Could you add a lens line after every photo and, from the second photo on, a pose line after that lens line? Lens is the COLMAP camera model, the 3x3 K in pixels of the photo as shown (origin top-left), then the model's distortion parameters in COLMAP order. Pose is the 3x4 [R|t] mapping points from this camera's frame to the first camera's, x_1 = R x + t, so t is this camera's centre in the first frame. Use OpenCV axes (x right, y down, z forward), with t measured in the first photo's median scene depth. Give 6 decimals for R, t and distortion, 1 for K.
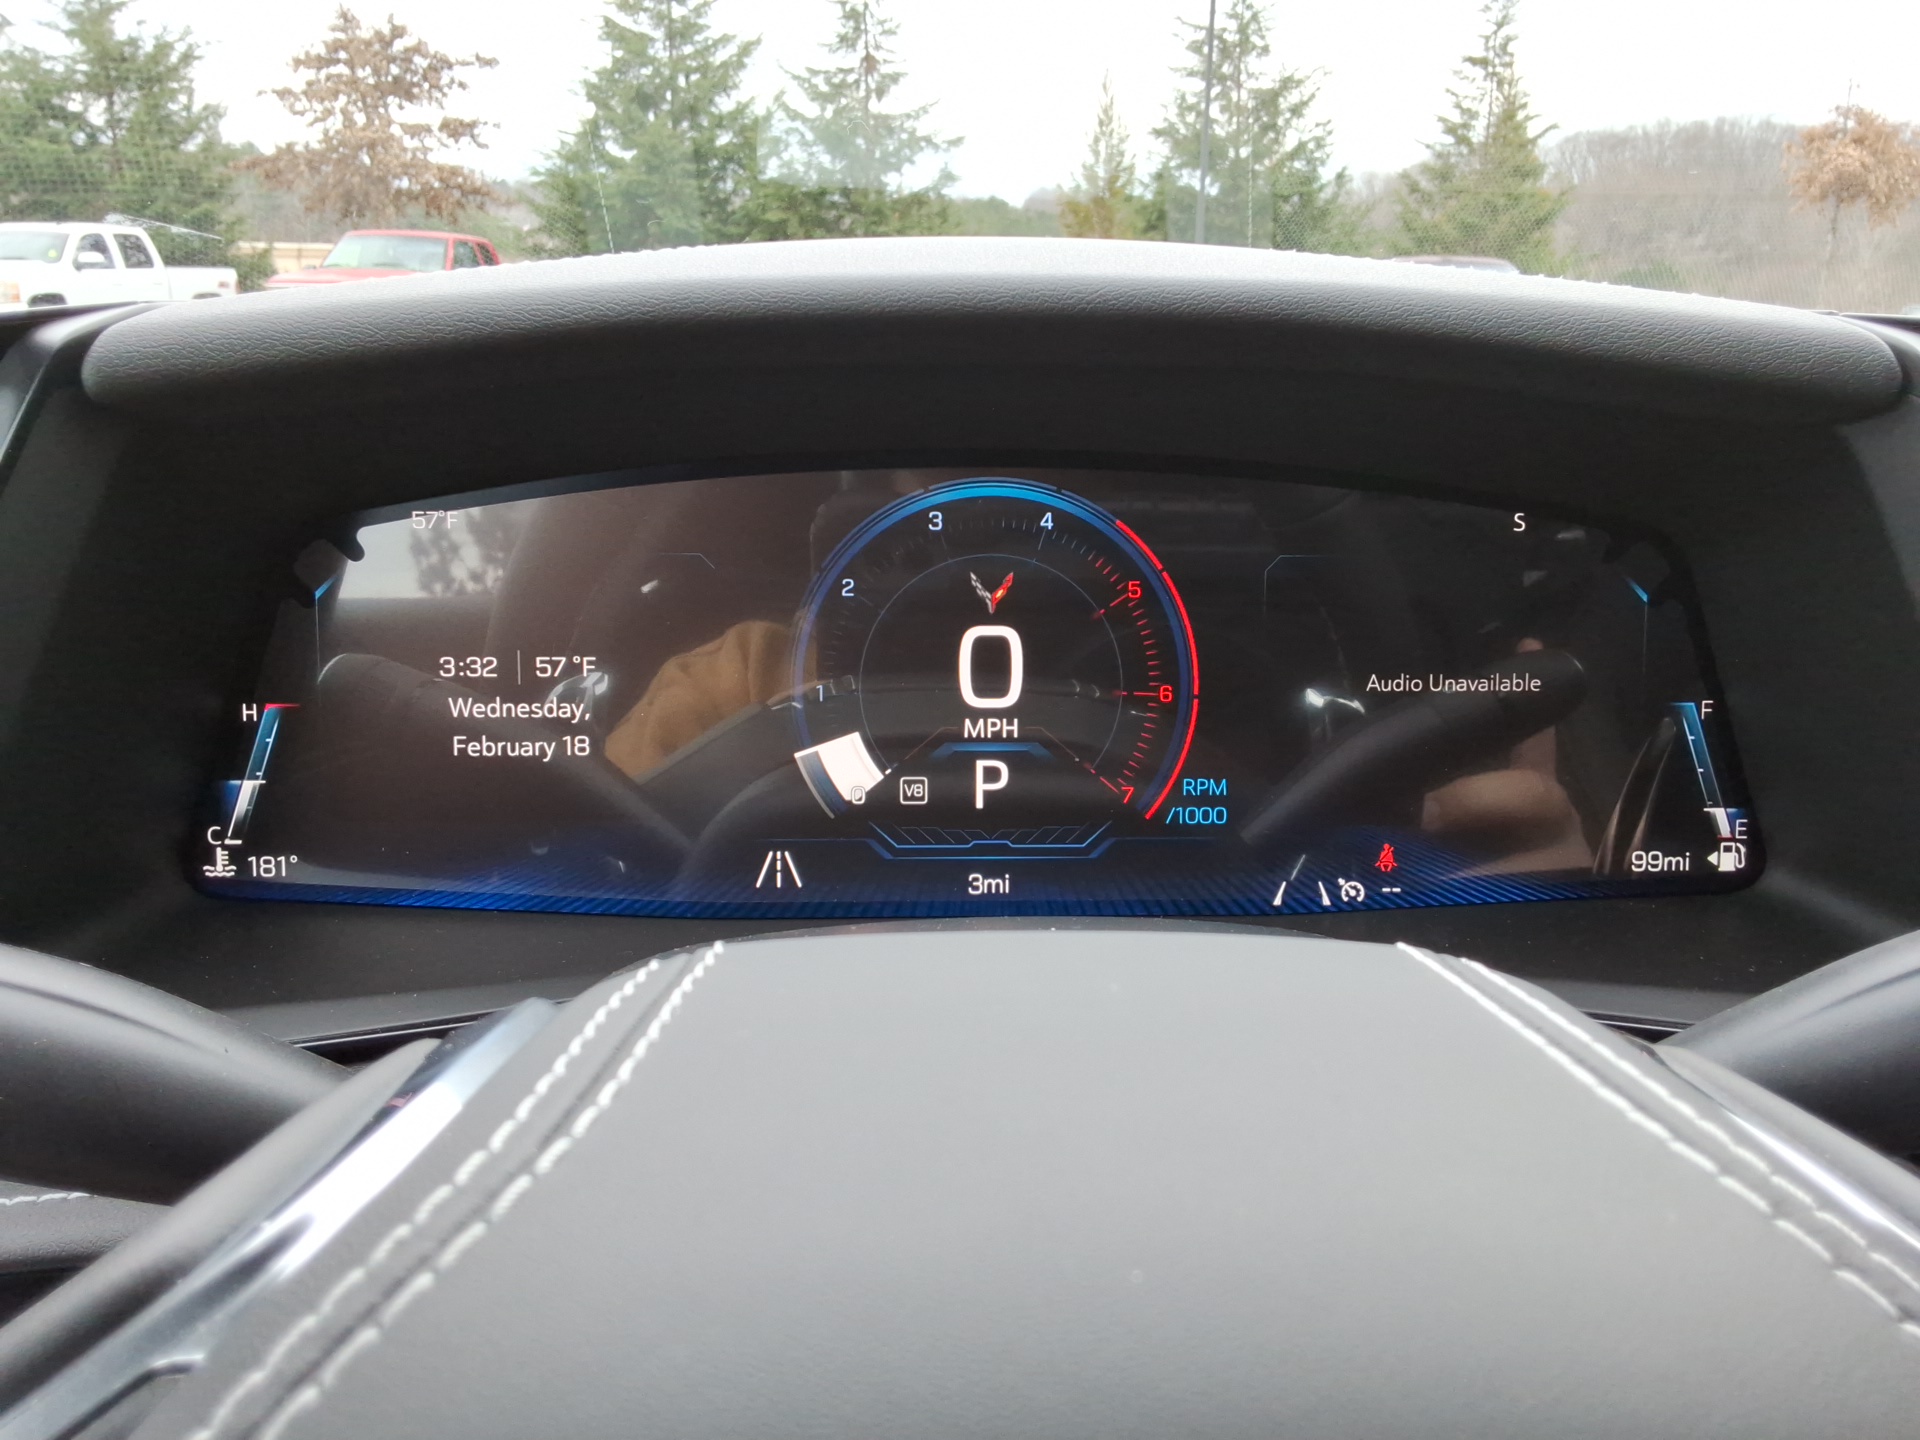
lens RADIAL K [[1533.2, 0, 1003.3], [0, 1533.2, 703.2], [0, 0, 1]] dist [0.092663, -0.141608]
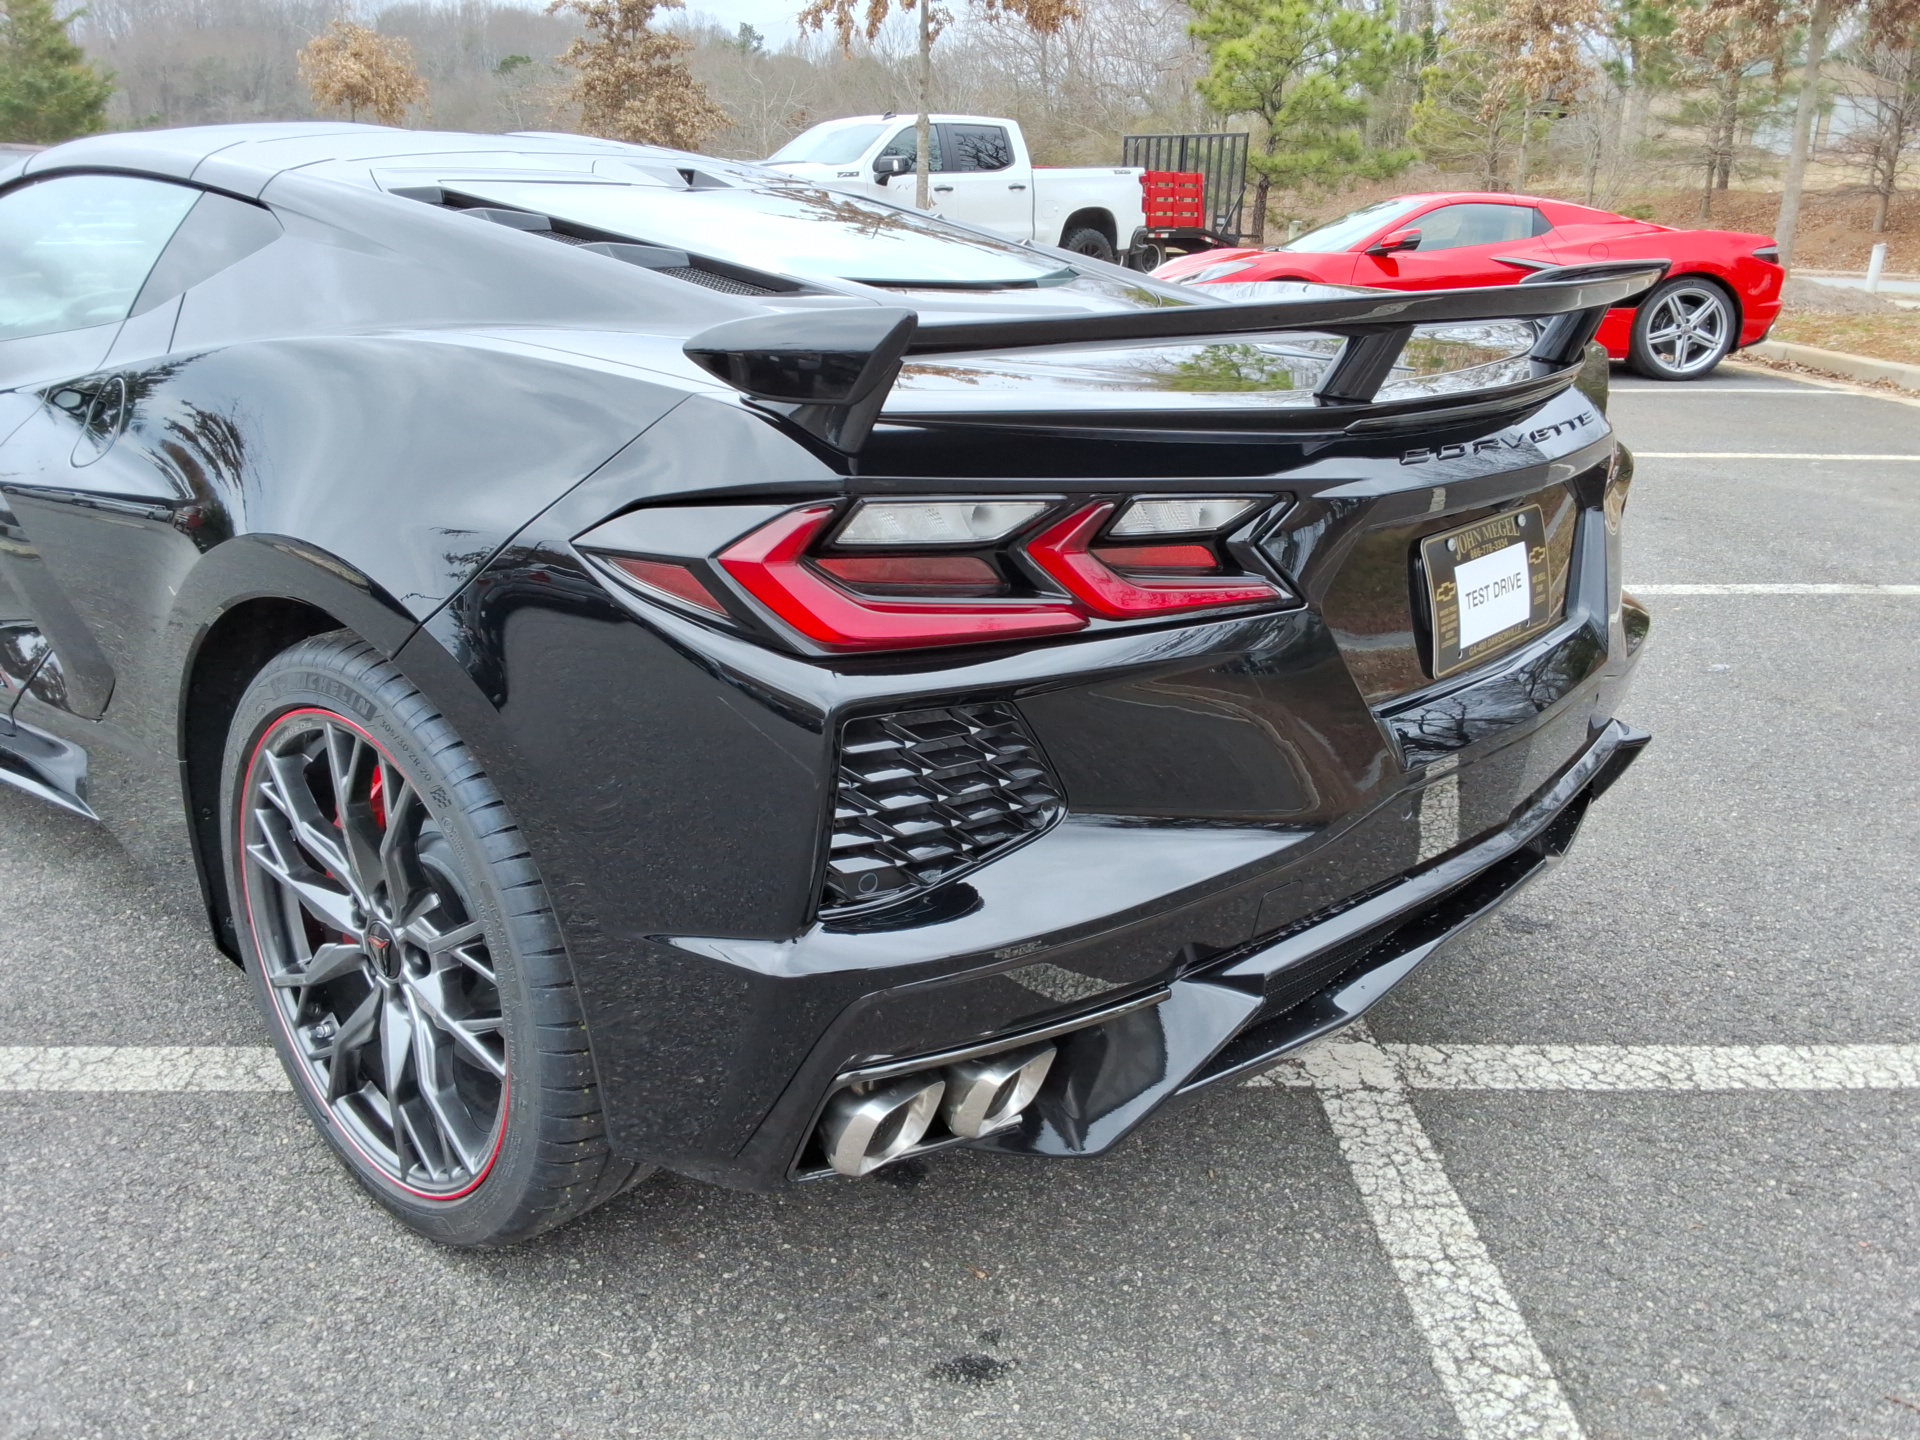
lens RADIAL K [[1533.2, 0, 966.2], [0, 1533.2, 693.0], [0, 0, 1]] dist [0.092663, -0.141608]
pose [[0.690847, -0.218881, 0.689073, -0.047858], [0.166905, 0.975612, 0.142564, 0.021269], [-0.703472, 0.016520, 0.710531, -0.134570]]
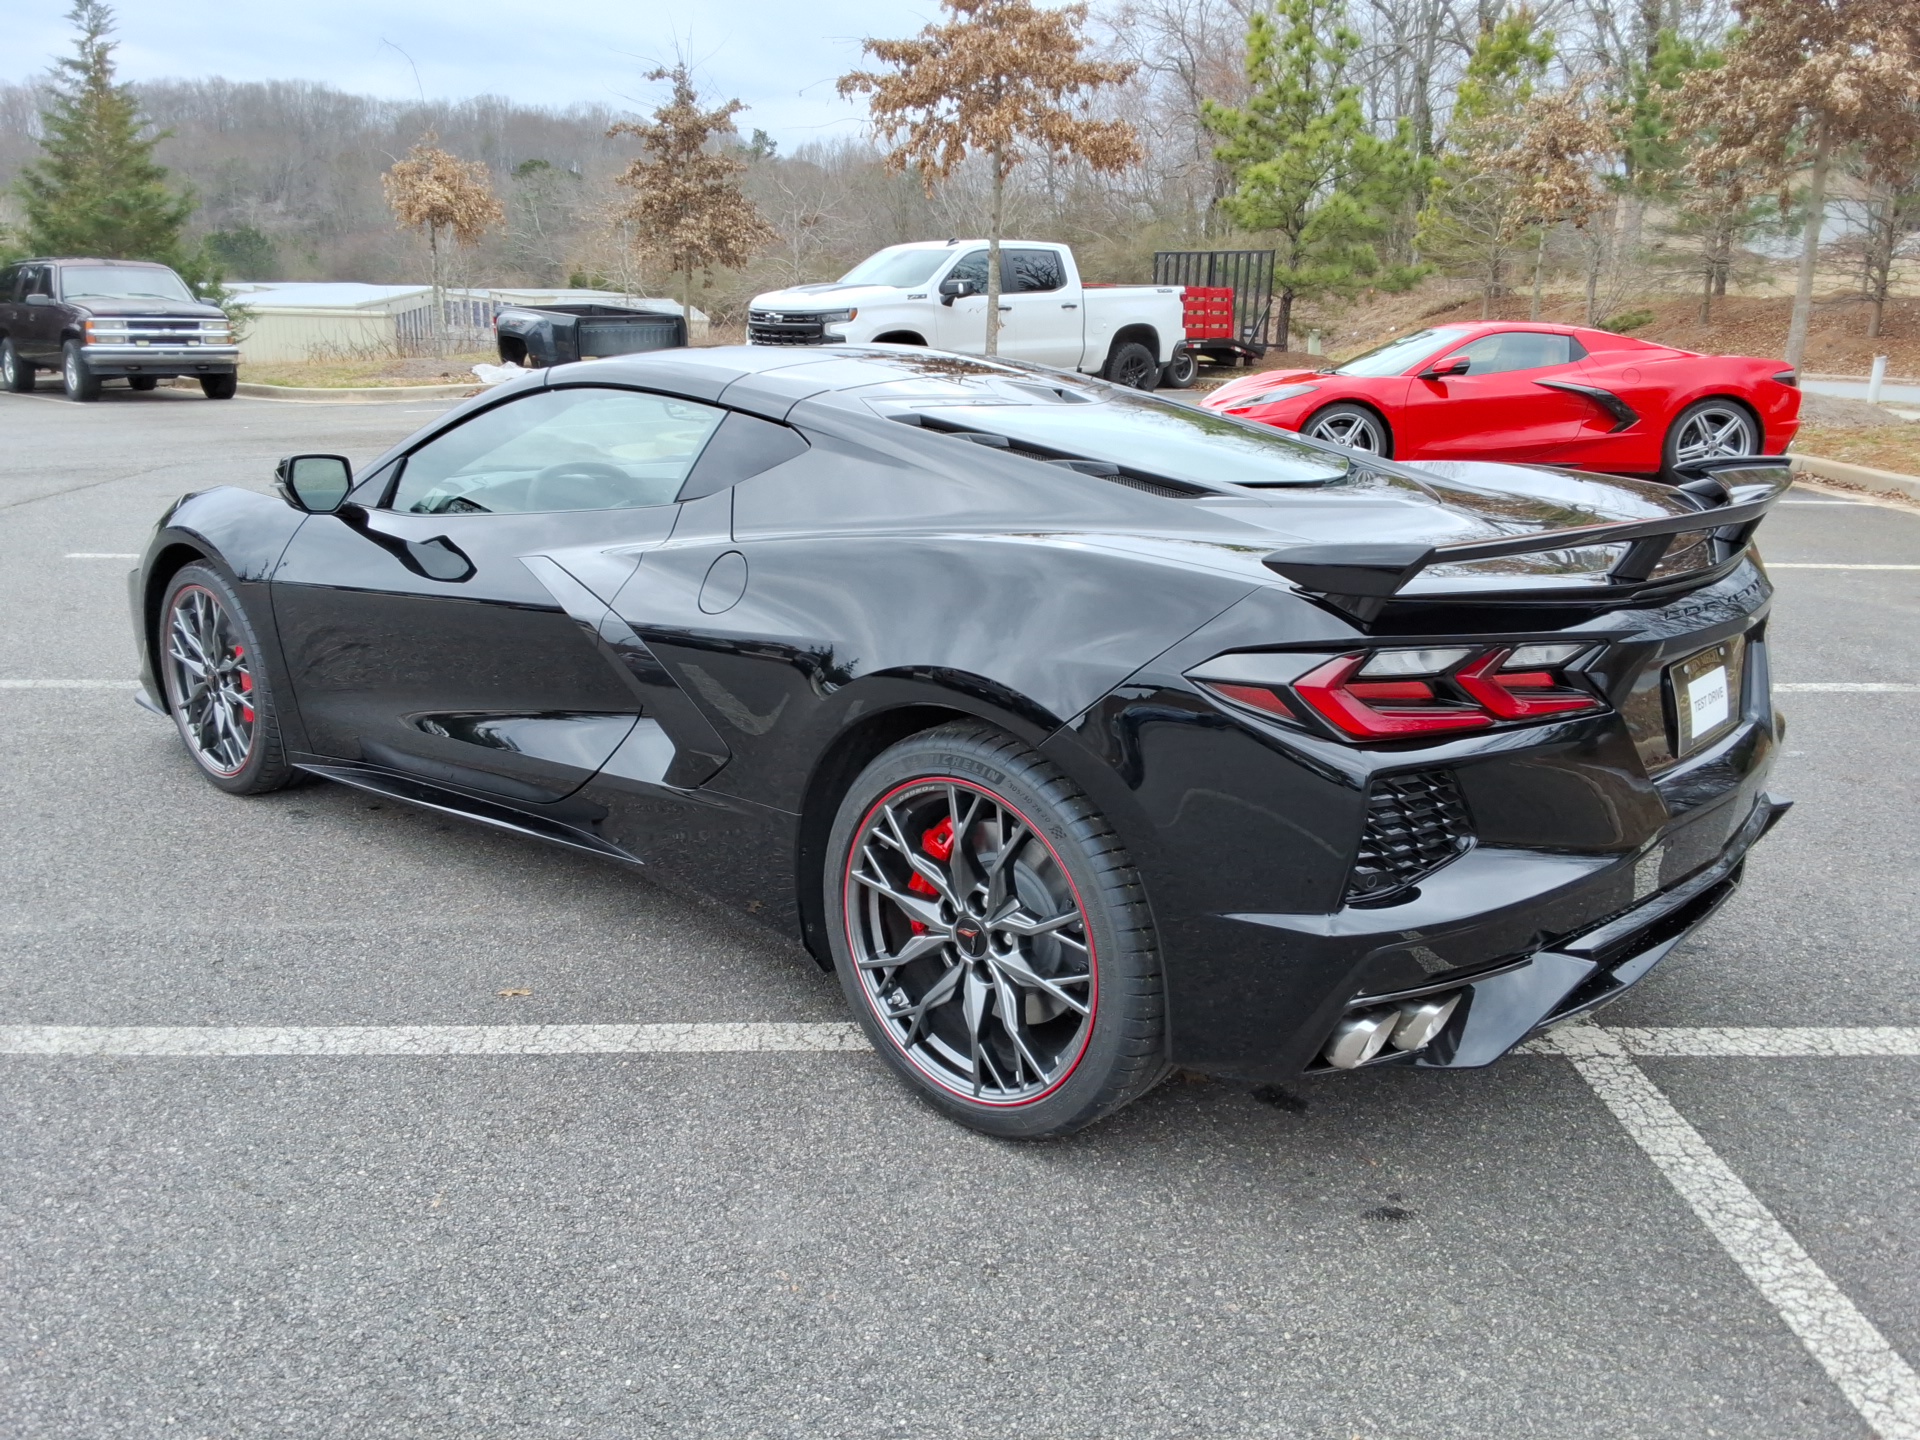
lens RADIAL K [[1533.2, 0, 964.4], [0, 1533.2, 694.0], [0, 0, 1]] dist [0.092663, -0.141608]
pose [[0.691790, -0.179463, 0.699442, -0.090313], [0.166624, 0.982157, 0.087201, 0.012772], [-0.702611, 0.056219, 0.709350, -0.140765]]
